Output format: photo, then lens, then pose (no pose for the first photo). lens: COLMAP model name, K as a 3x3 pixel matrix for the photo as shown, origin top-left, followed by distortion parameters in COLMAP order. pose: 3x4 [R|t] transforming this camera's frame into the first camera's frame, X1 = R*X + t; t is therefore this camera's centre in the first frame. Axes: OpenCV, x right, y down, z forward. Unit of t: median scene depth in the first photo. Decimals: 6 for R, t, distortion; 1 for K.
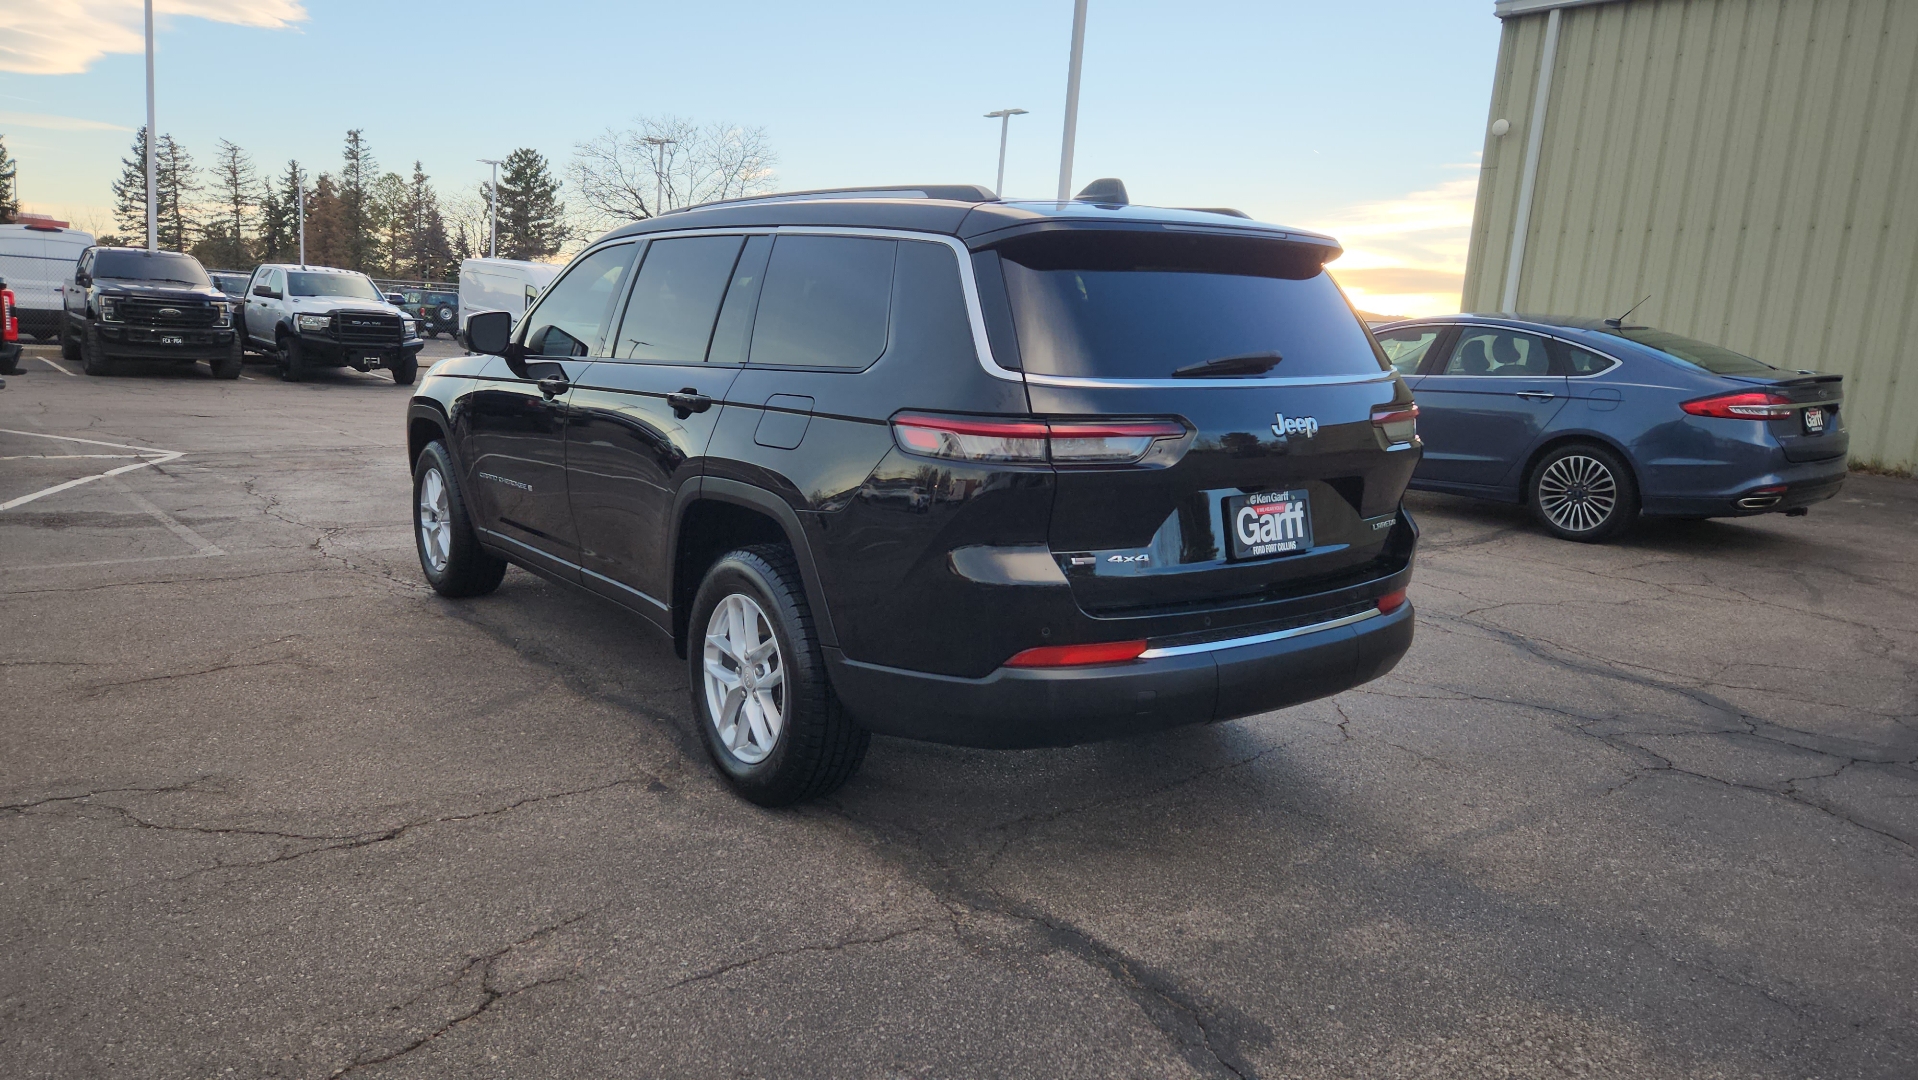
lens RADIAL K [[1284.1, 0, 922.9], [0, 1284.1, 536.0], [0, 0, 1]] dist [0.073514, -0.058274]
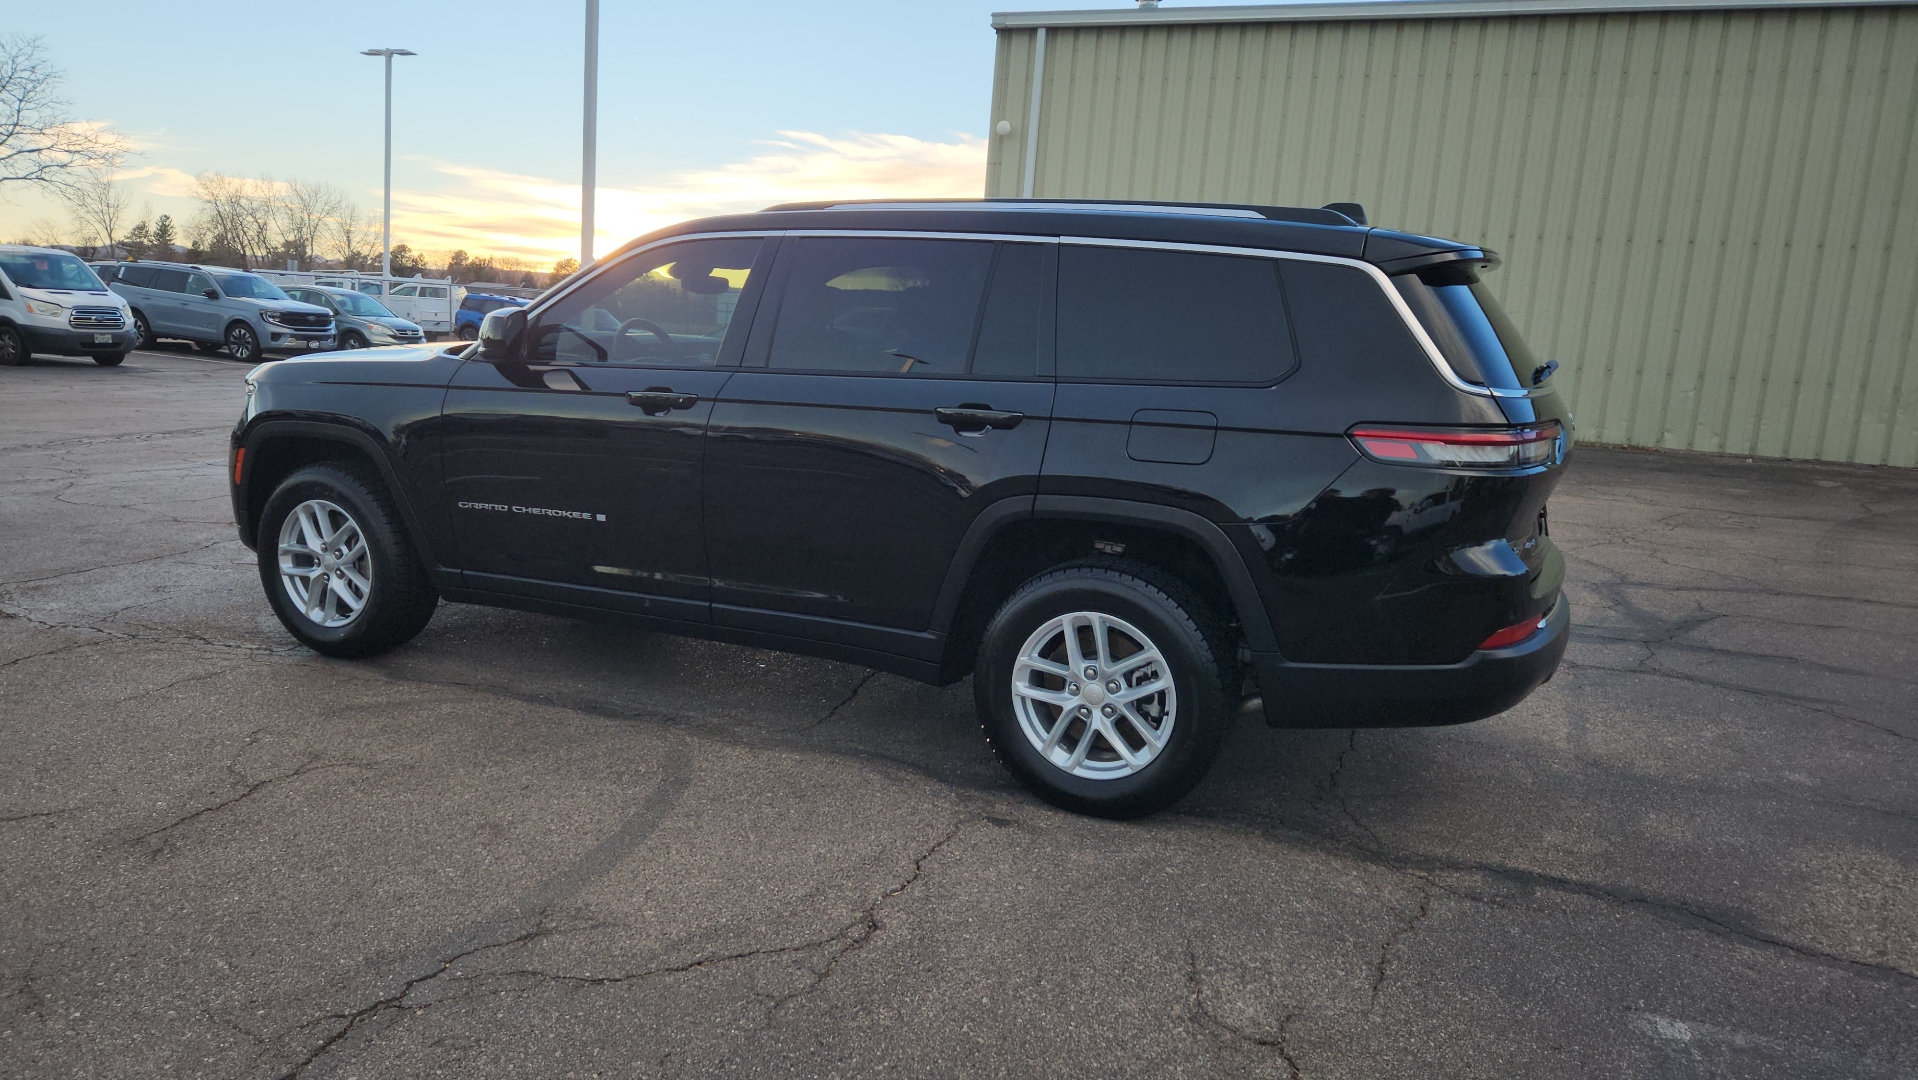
lens RADIAL K [[1284.1, 0, 936.3], [0, 1284.1, 528.7], [0, 0, 1]] dist [0.073514, -0.058274]
pose [[0.873047, -0.080576, 0.480932, -0.689460], [0.069765, 0.996747, 0.040351, -0.064176], [-0.482619, -0.001677, 0.875829, 0.184659]]
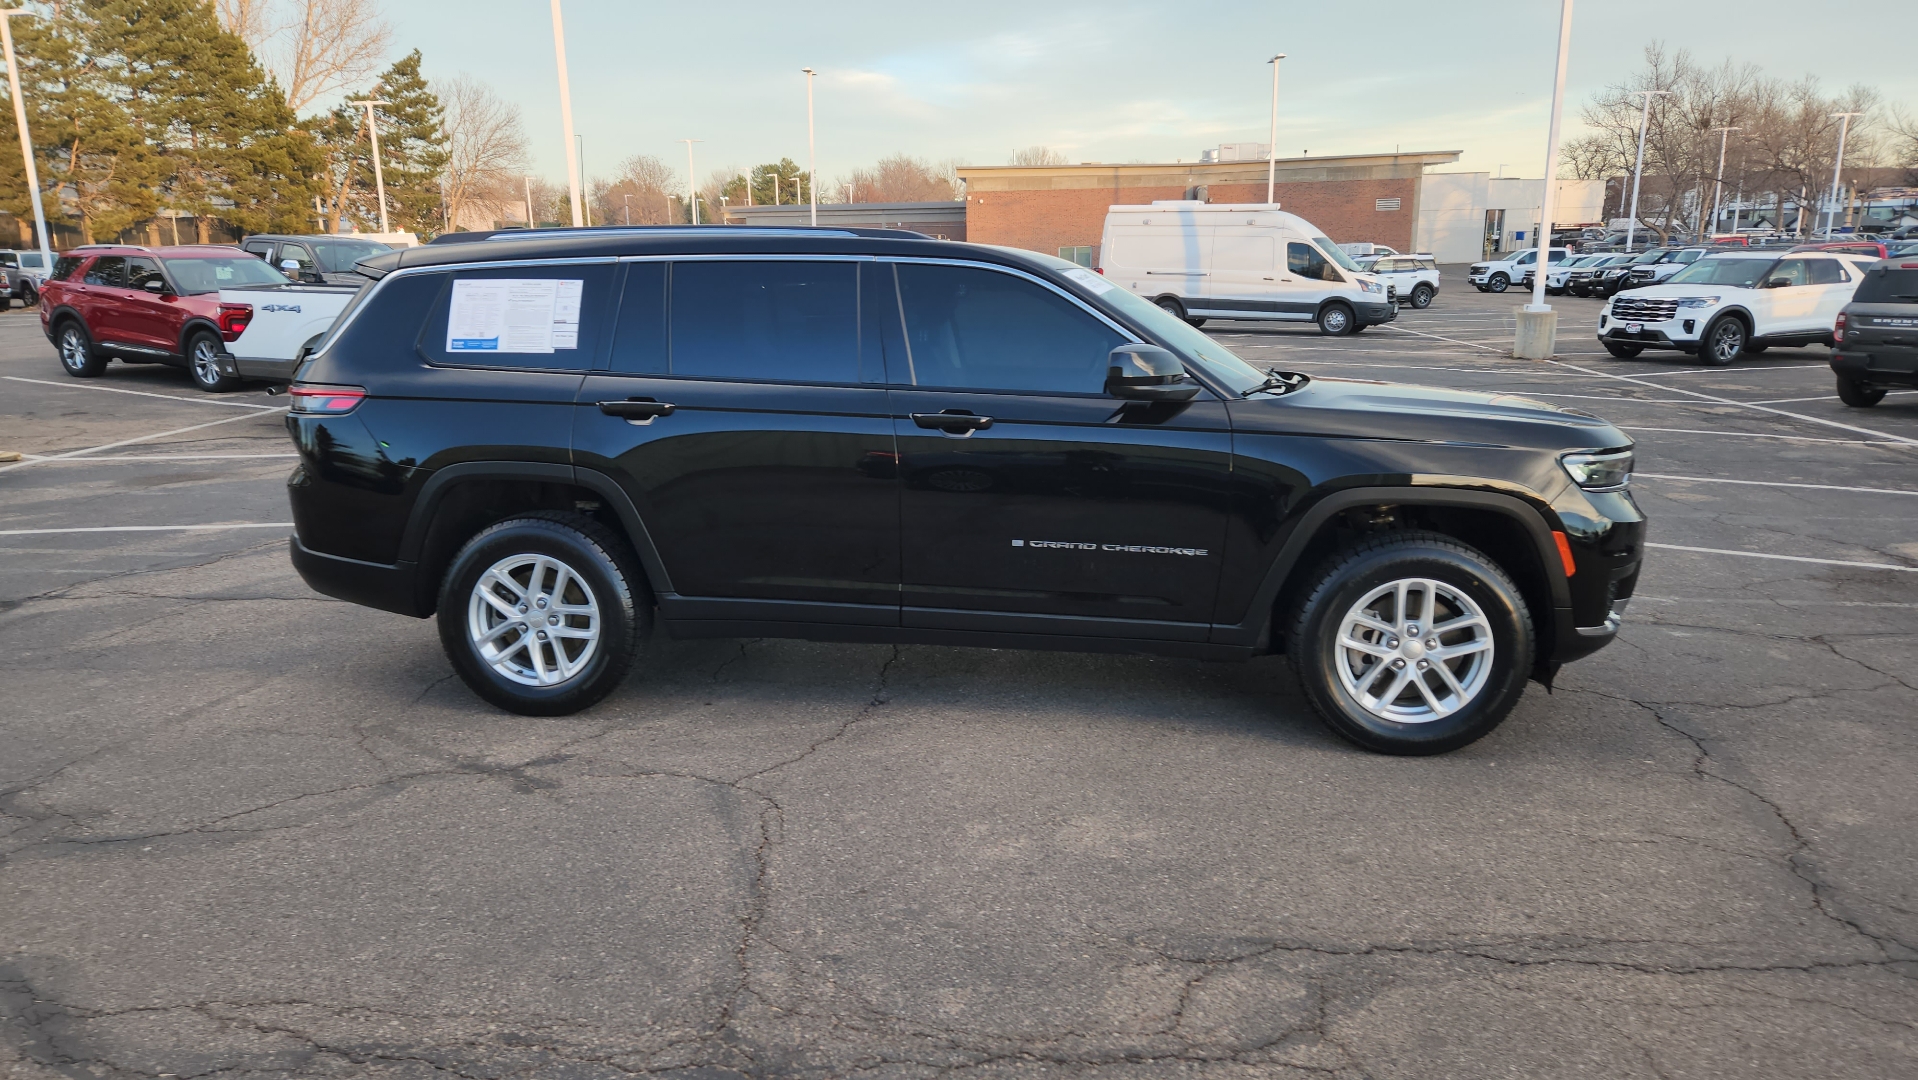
lens RADIAL K [[1284.1, 0, 932.8], [0, 1284.1, 527.2], [0, 0, 1]] dist [0.072516, -0.055649]
pose [[-0.690716, 0.098324, -0.716410, 0.861153], [-0.145221, 0.951668, 0.270626, -0.400254], [0.708394, 0.290964, -0.643054, 2.272207]]
